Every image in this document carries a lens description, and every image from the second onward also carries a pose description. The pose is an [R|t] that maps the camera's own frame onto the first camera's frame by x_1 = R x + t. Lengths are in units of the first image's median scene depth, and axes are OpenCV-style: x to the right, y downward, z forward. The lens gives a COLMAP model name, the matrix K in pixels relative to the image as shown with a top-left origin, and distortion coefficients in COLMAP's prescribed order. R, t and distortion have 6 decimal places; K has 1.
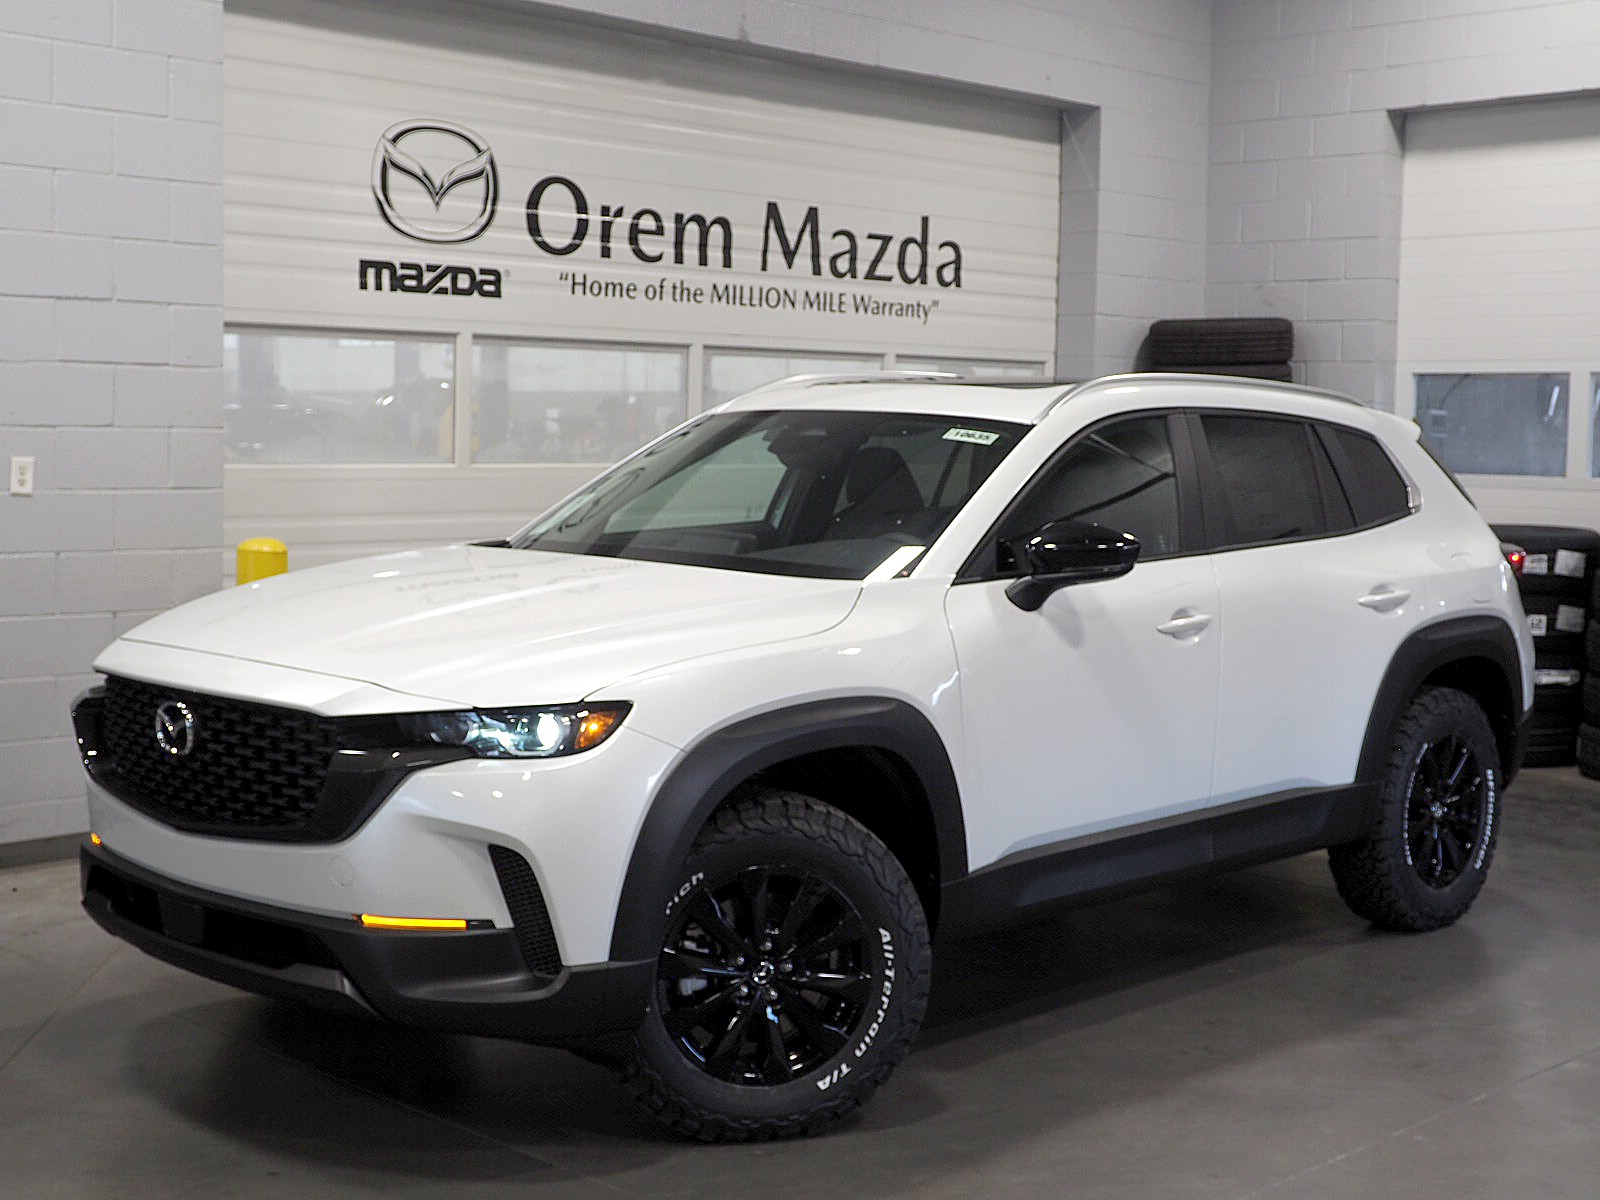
lens RADIAL K [[2135.2, 0, 799.9], [0, 2135.2, 597.3], [0, 0, 1]] dist [-0.132719, 0.000000]
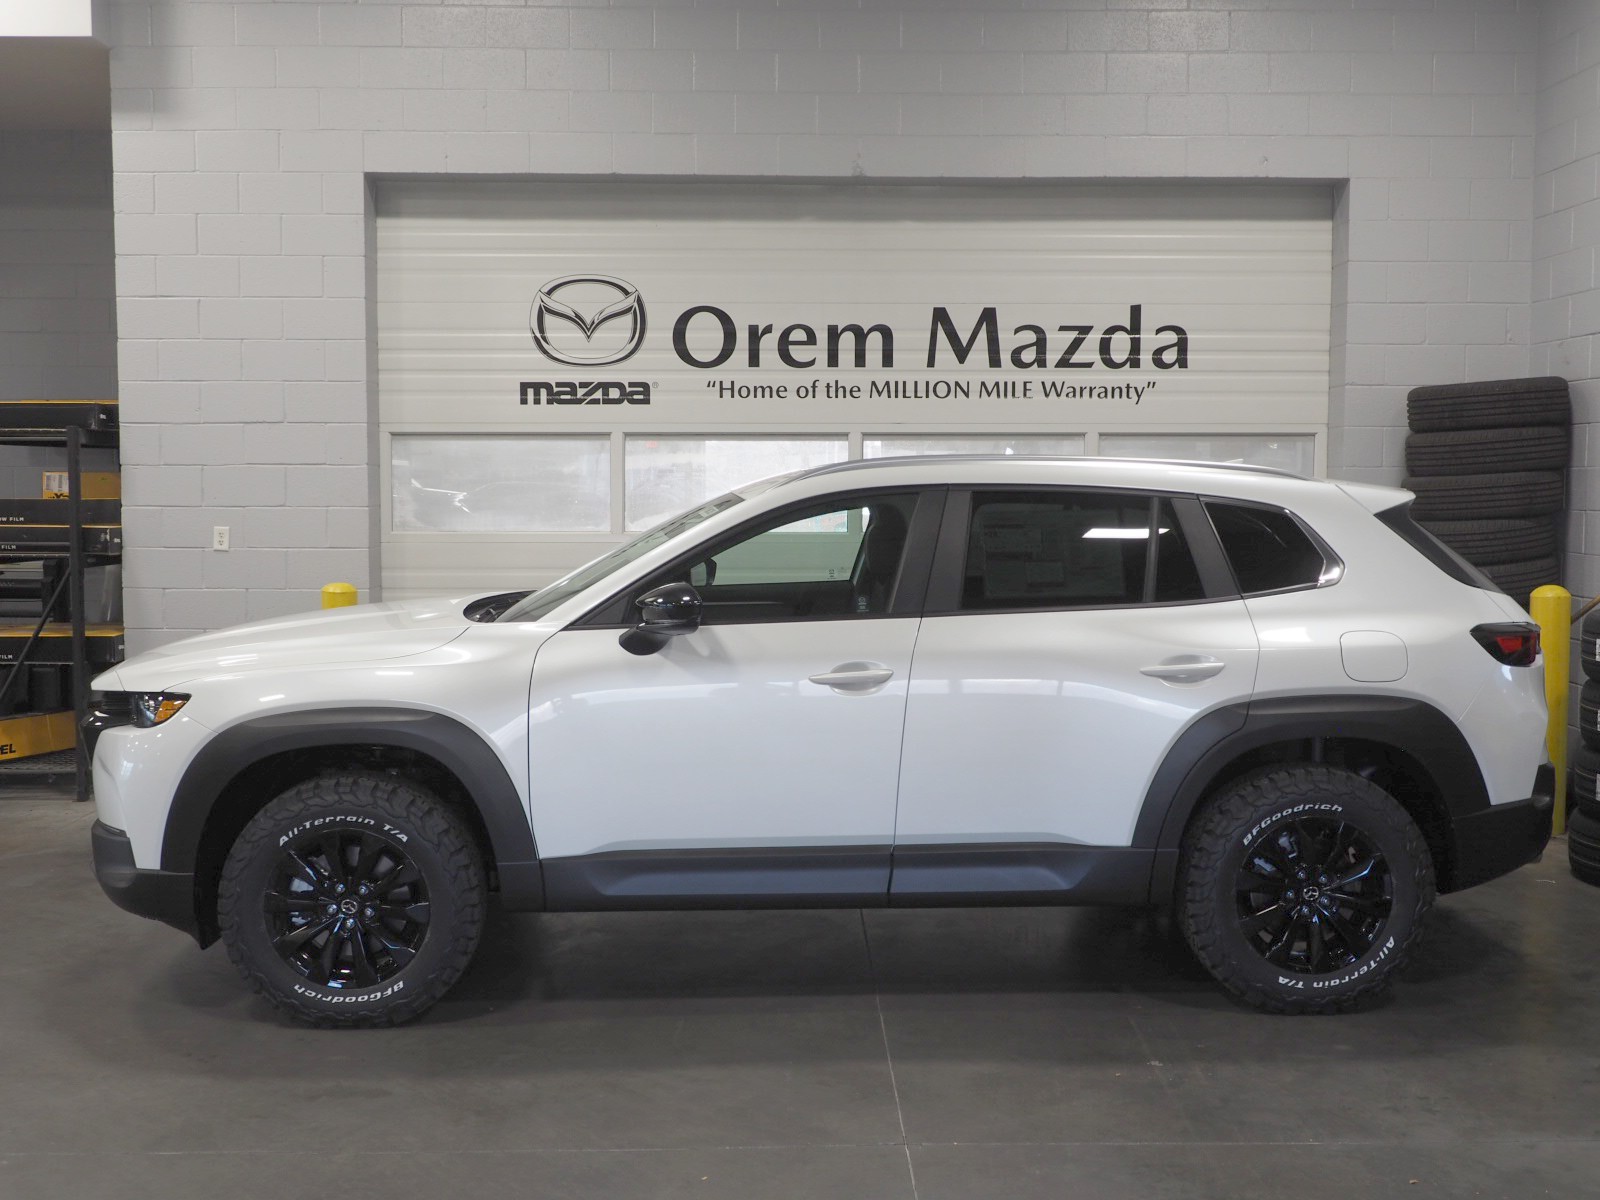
lens RADIAL K [[1861.4, 0, 800.0], [0, 1861.4, 596.9], [0, 0, 1]] dist [-0.099305, 0.000000]
pose [[0.721932, 0.023642, -0.691560, 0.672632], [-0.044526, 0.998932, -0.012332, -0.012663], [0.690530, 0.039696, 0.722213, 0.234053]]
